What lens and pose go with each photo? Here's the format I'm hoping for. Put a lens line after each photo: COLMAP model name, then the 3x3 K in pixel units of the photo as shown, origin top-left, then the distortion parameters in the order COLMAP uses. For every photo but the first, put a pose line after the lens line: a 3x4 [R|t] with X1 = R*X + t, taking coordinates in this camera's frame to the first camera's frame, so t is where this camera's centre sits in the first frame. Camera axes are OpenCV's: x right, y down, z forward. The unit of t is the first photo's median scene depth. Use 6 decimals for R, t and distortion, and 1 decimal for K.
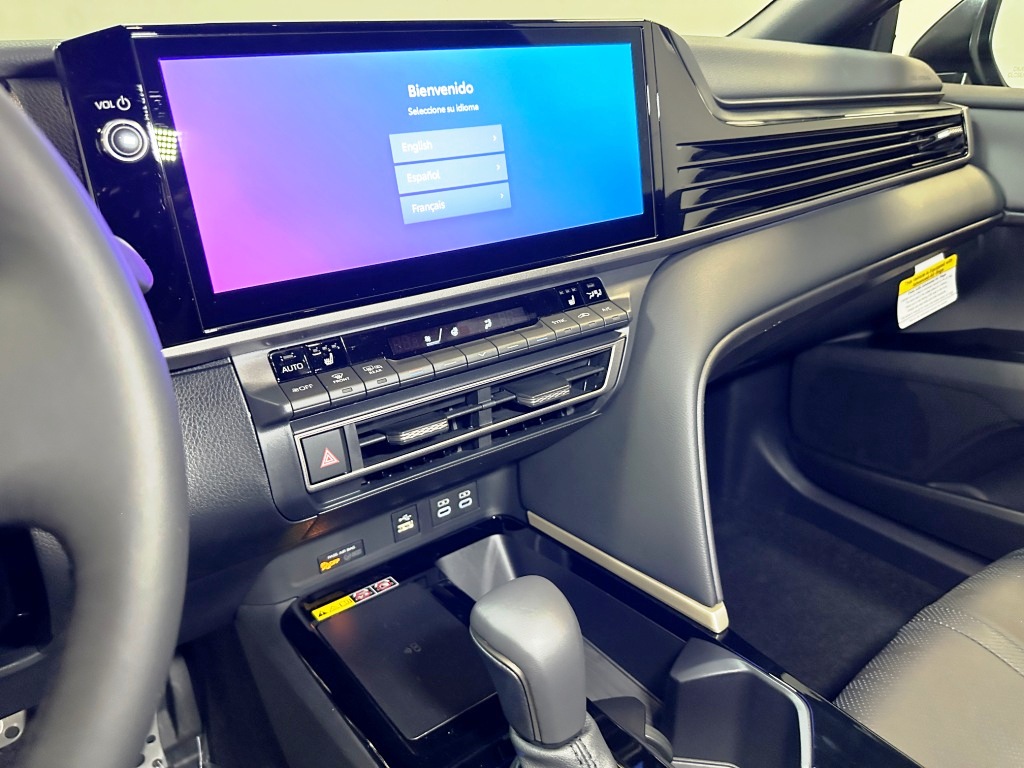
lens RADIAL K [[743.2, 0, 518.1], [0, 743.2, 377.8], [0, 0, 1]] dist [0.029473, -0.044704]
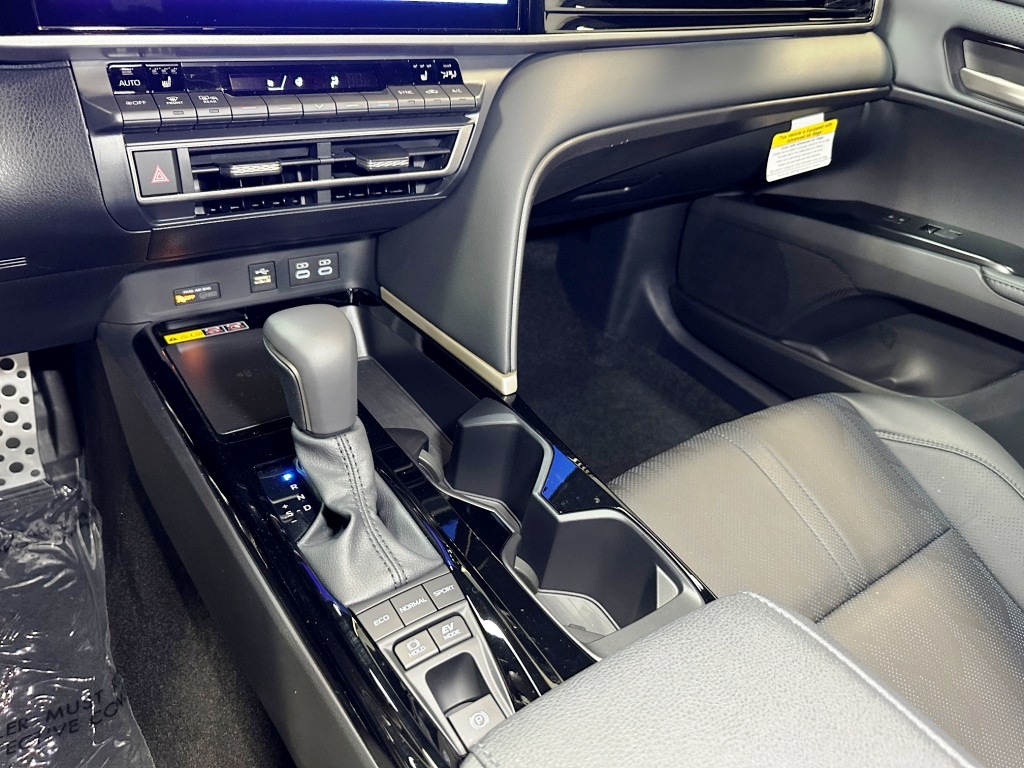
lens RADIAL K [[743.2, 0, 516.4], [0, 743.2, 383.3], [0, 0, 1]] dist [0.029473, -0.044704]
pose [[0.986400, 0.145583, 0.076289, 0.174298], [-0.158388, 0.965946, 0.204602, 0.074867], [-0.043904, -0.213902, 0.975868, -0.123740]]
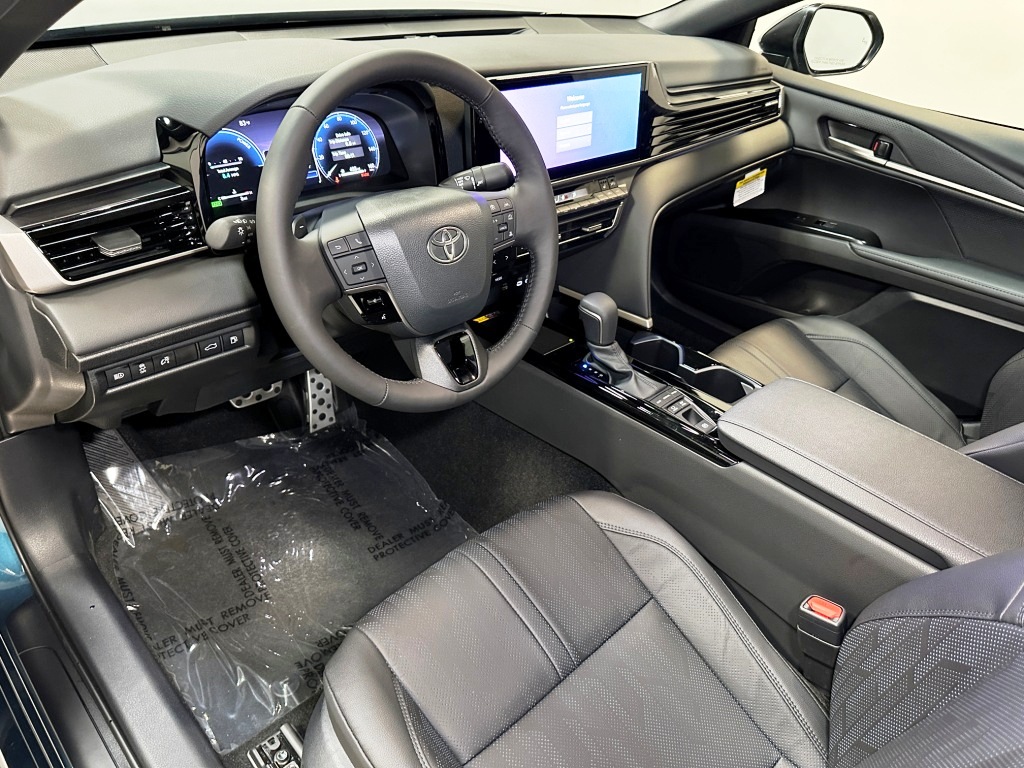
lens RADIAL K [[743.2, 0, 503.6], [0, 743.2, 386.5], [0, 0, 1]] dist [0.029473, -0.044704]
pose [[0.981962, 0.027573, 0.187058, -0.620746], [-0.066479, 0.976493, 0.205044, 0.048235], [-0.177007, -0.213781, 0.960711, -1.246941]]
